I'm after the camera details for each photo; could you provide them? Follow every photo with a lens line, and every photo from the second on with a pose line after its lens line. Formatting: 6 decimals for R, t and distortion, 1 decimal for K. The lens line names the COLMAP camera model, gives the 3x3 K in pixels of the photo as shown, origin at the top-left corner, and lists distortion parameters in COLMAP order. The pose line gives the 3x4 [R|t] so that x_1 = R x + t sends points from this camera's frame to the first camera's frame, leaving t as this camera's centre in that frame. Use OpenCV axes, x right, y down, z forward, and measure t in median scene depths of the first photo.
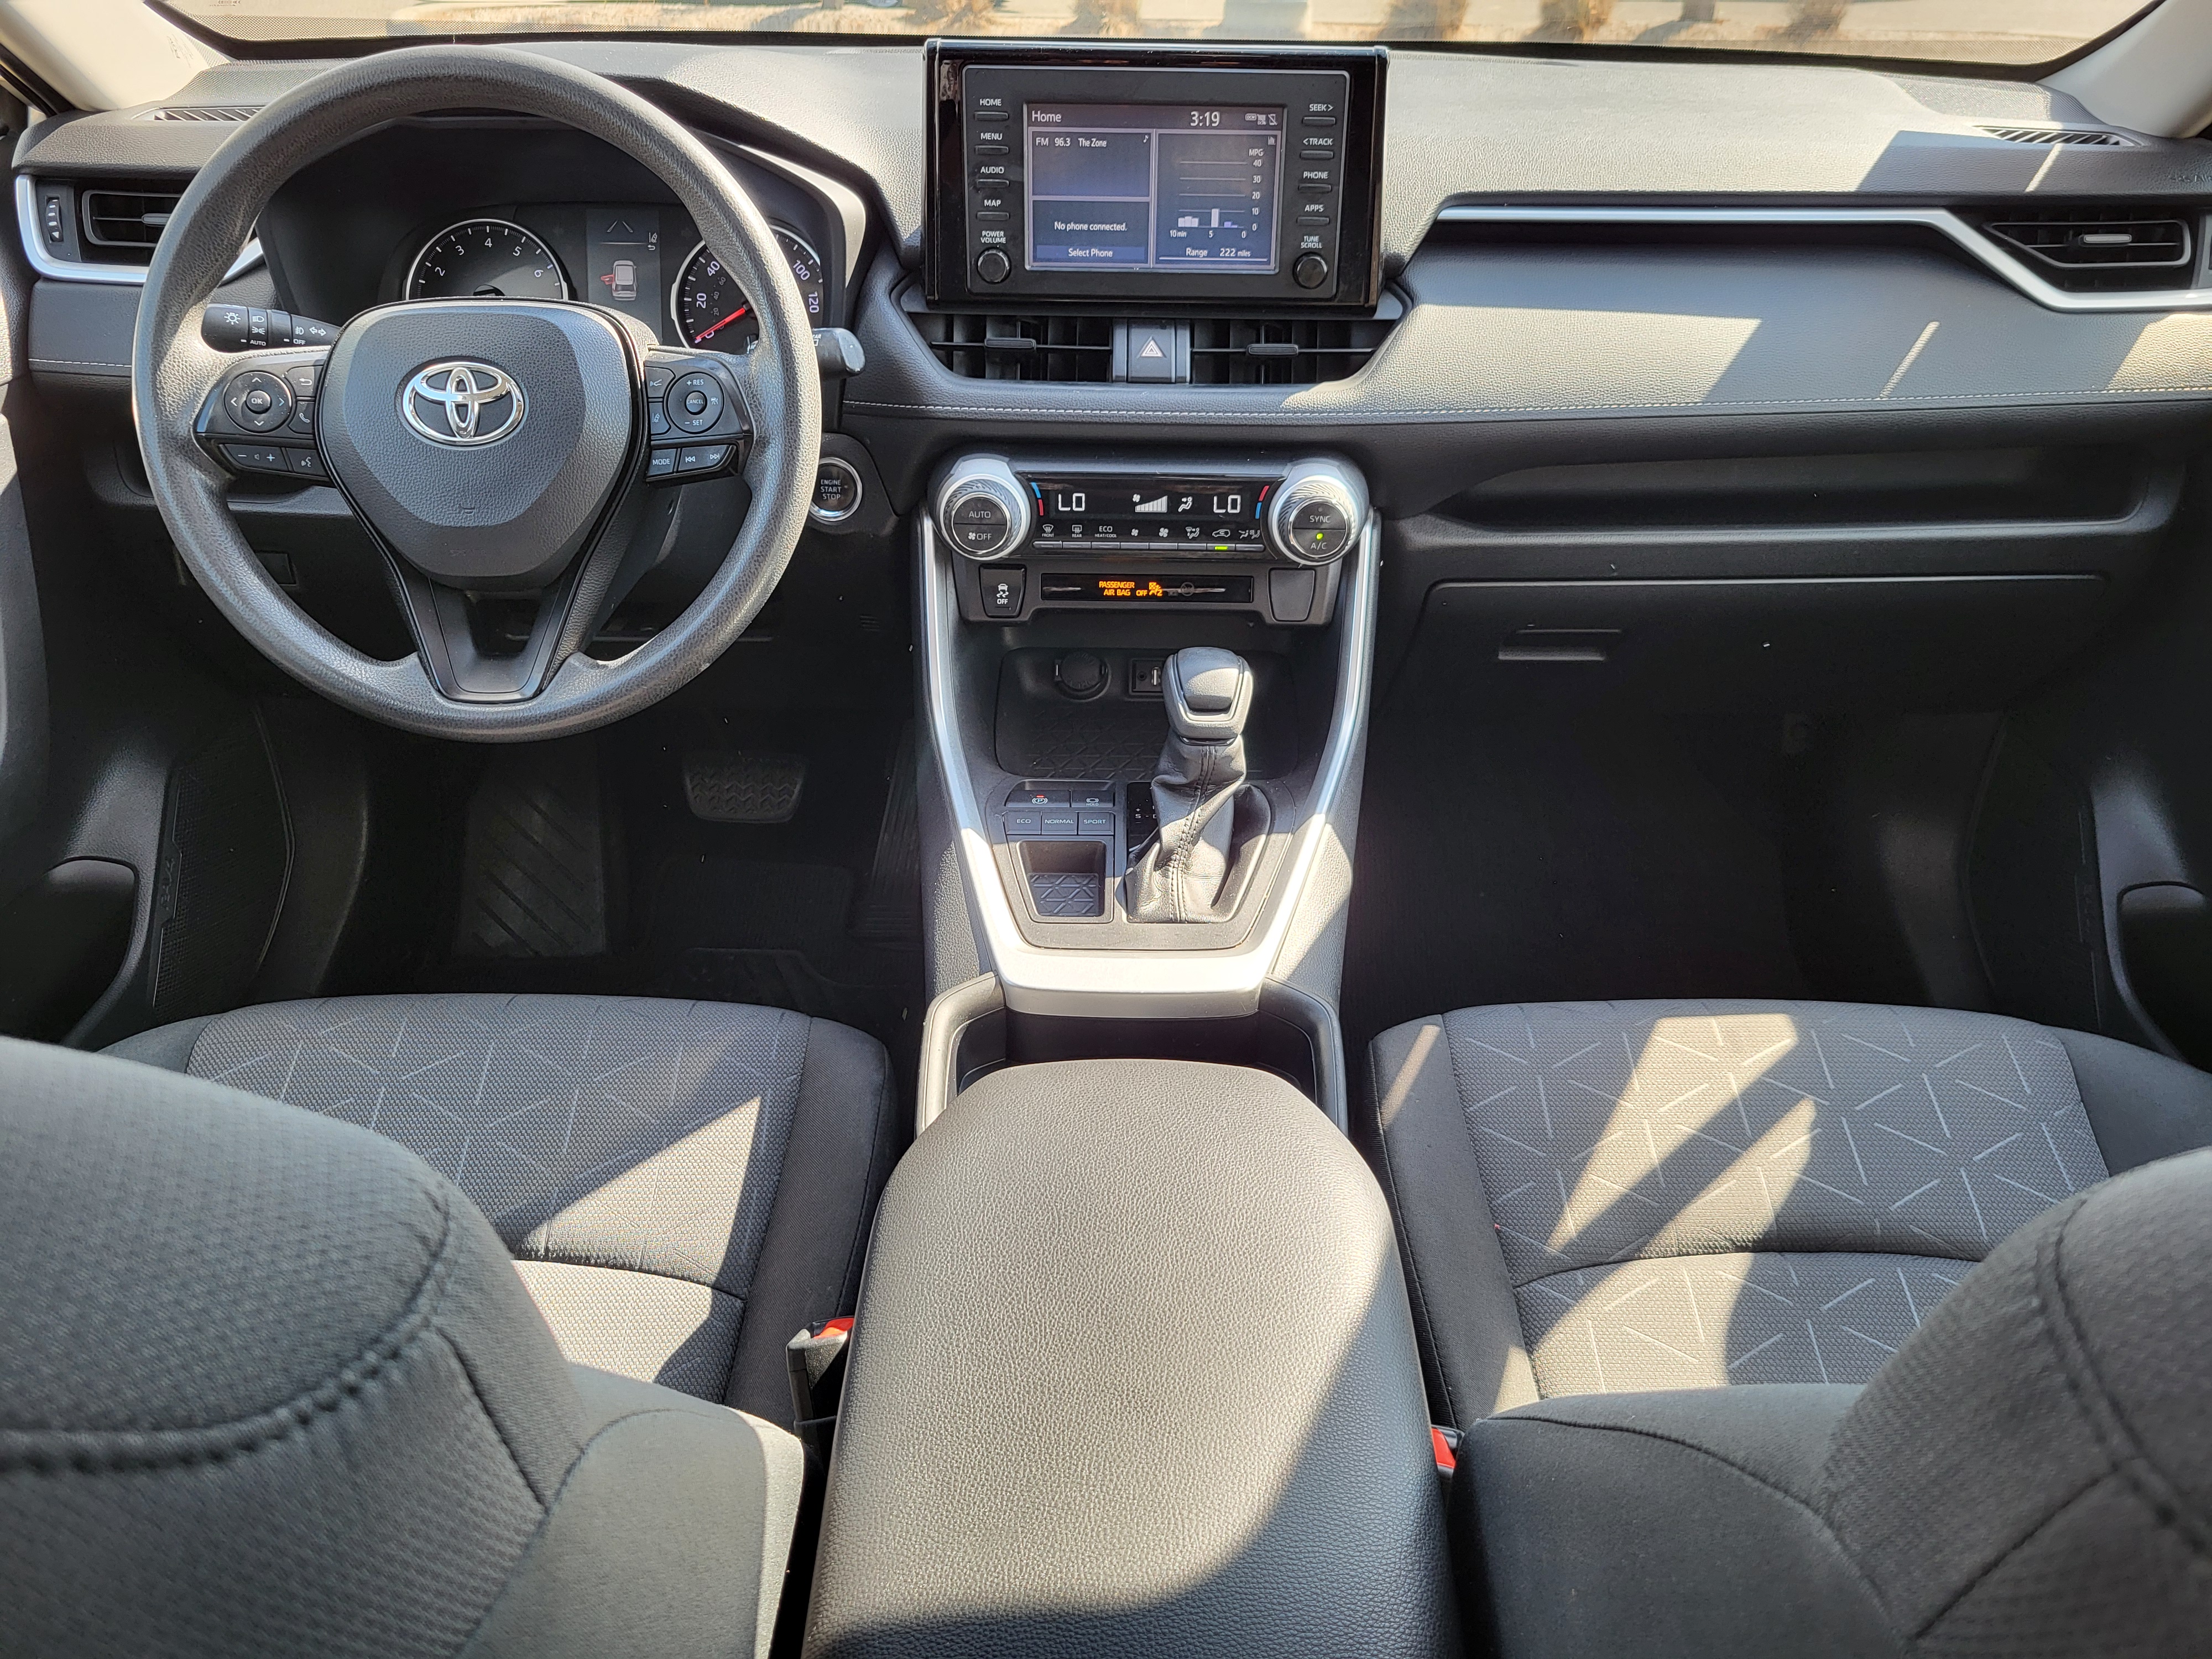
lens RADIAL K [[1742.3, 0, 1084.9], [0, 1742.3, 837.2], [0, 0, 1]] dist [0.033336, -0.000731]
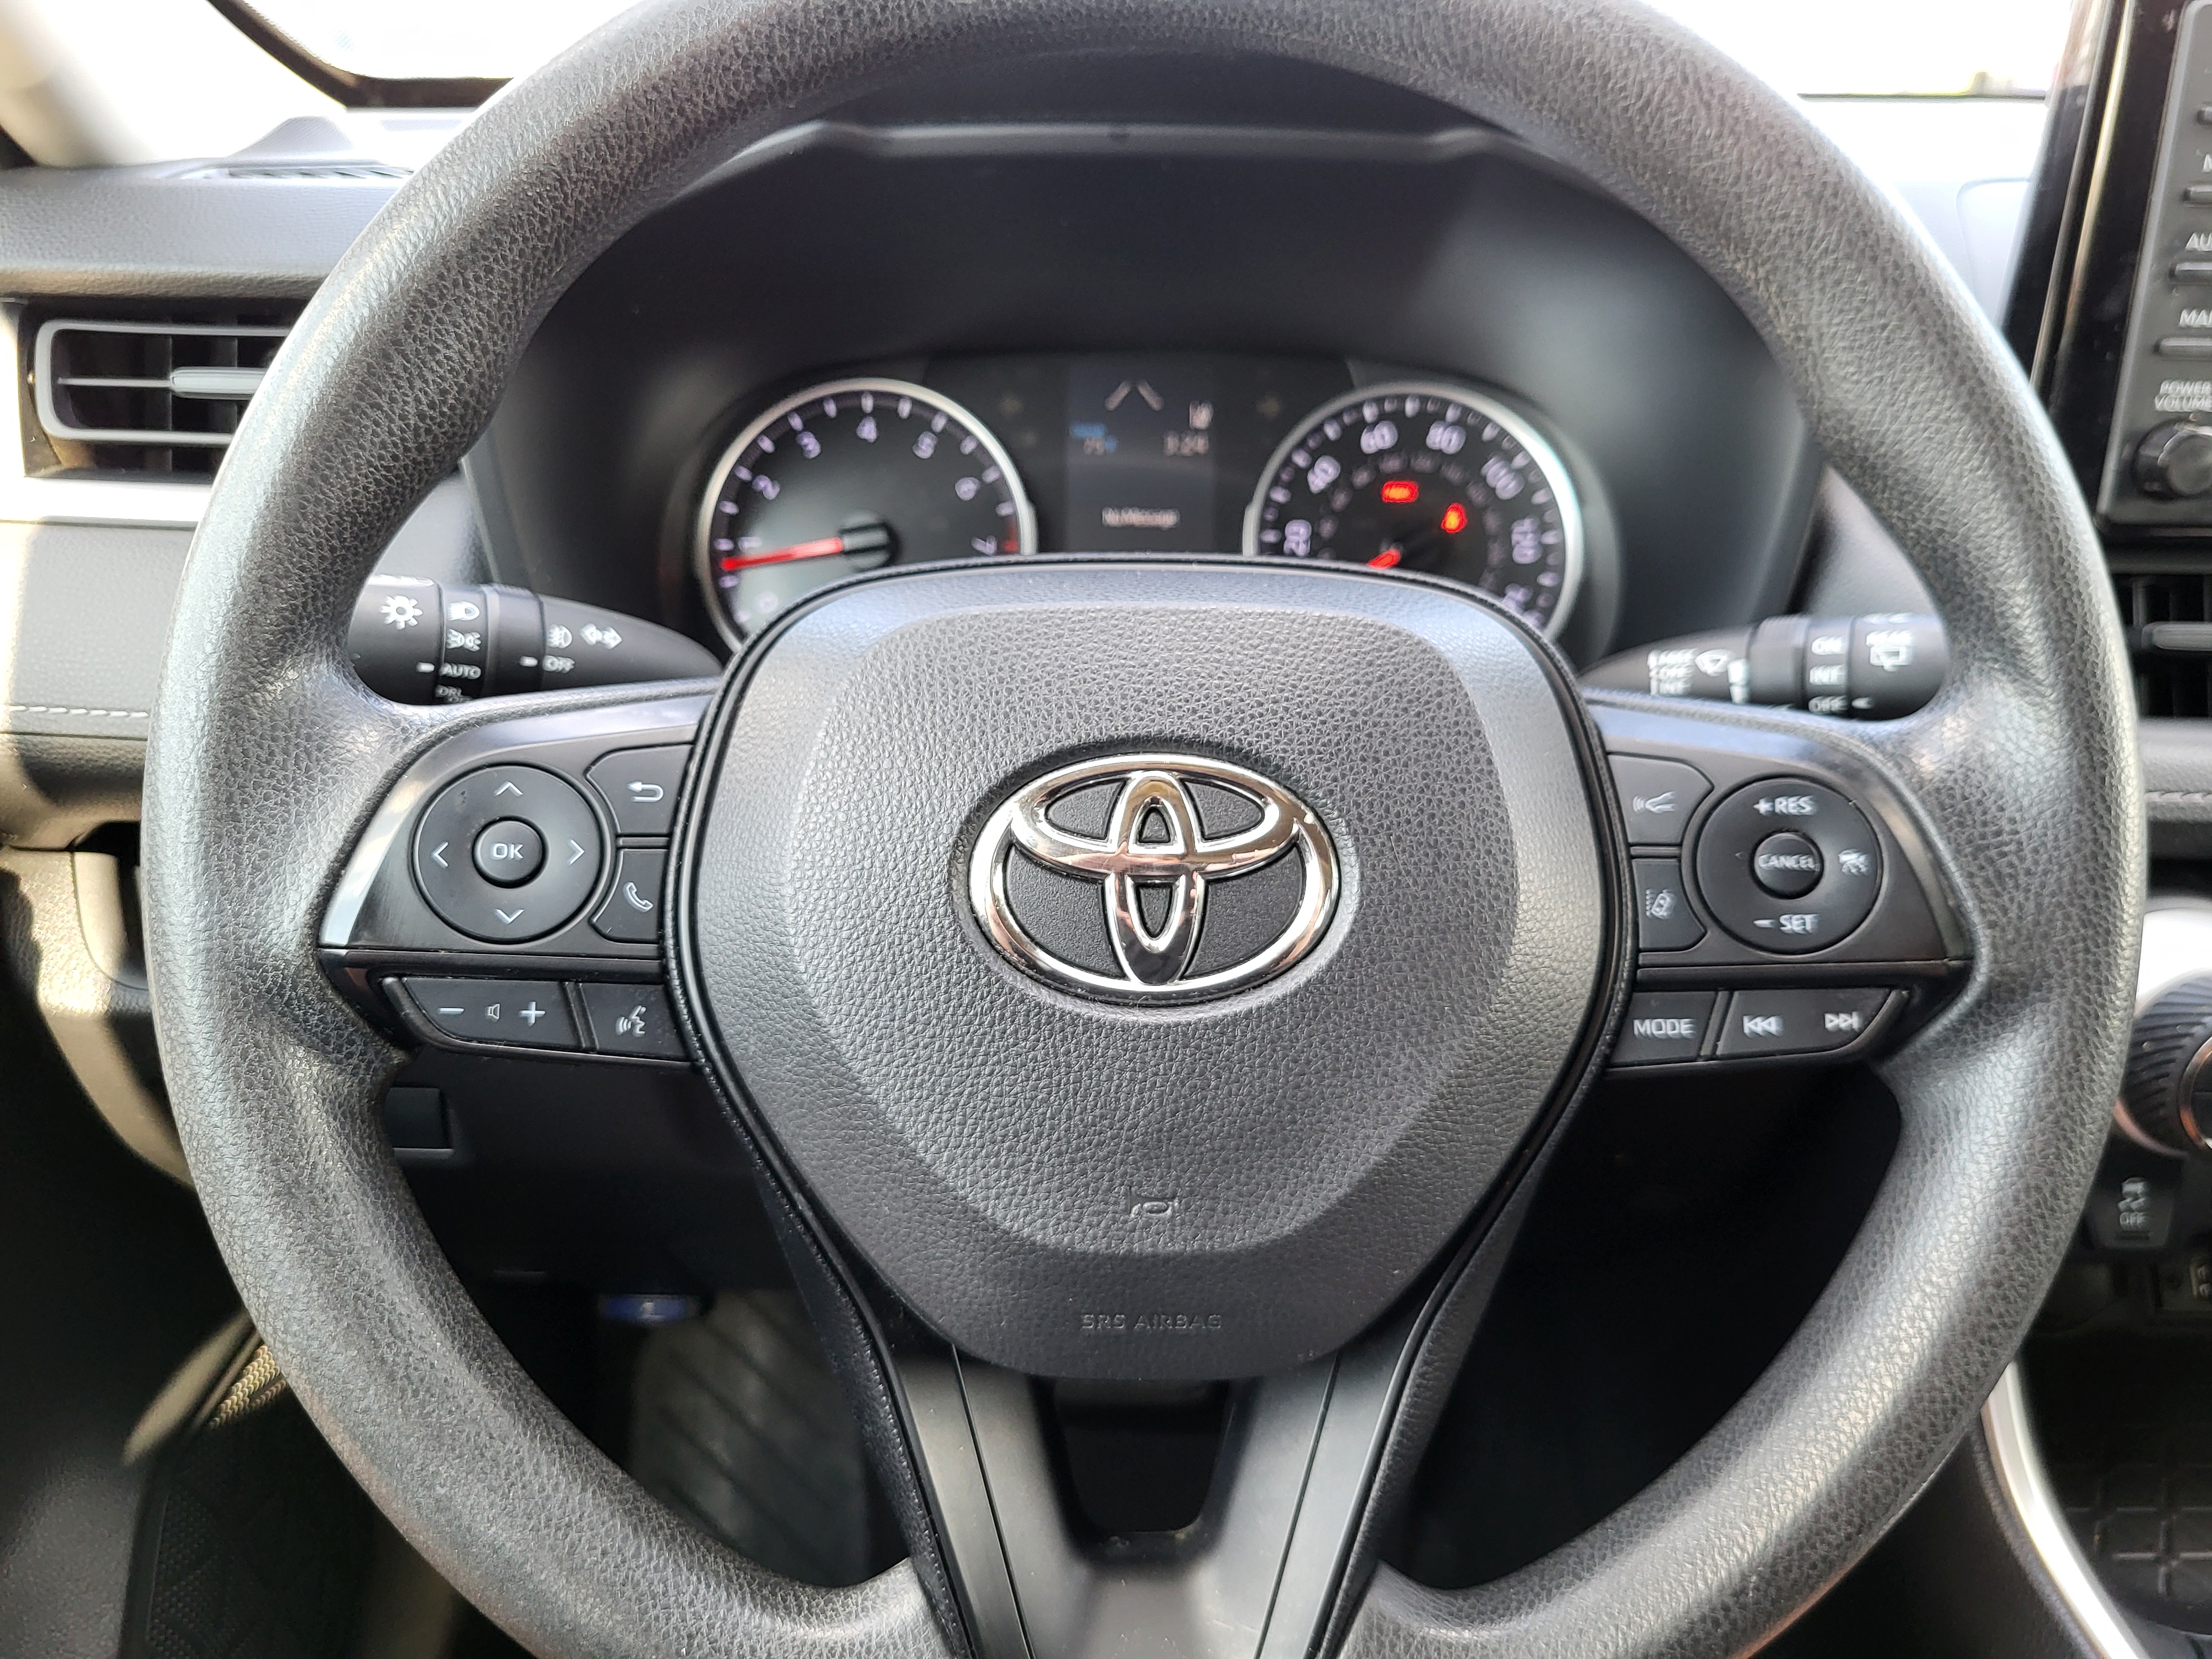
lens RADIAL K [[1742.3, 0, 1043.0], [0, 1742.3, 833.1], [0, 0, 1]] dist [0.033336, -0.000731]
pose [[0.999640, 0.002894, -0.026666, -0.313194], [-0.005733, 0.994240, -0.107024, -0.193432], [0.026203, 0.107139, 0.993899, 0.585461]]
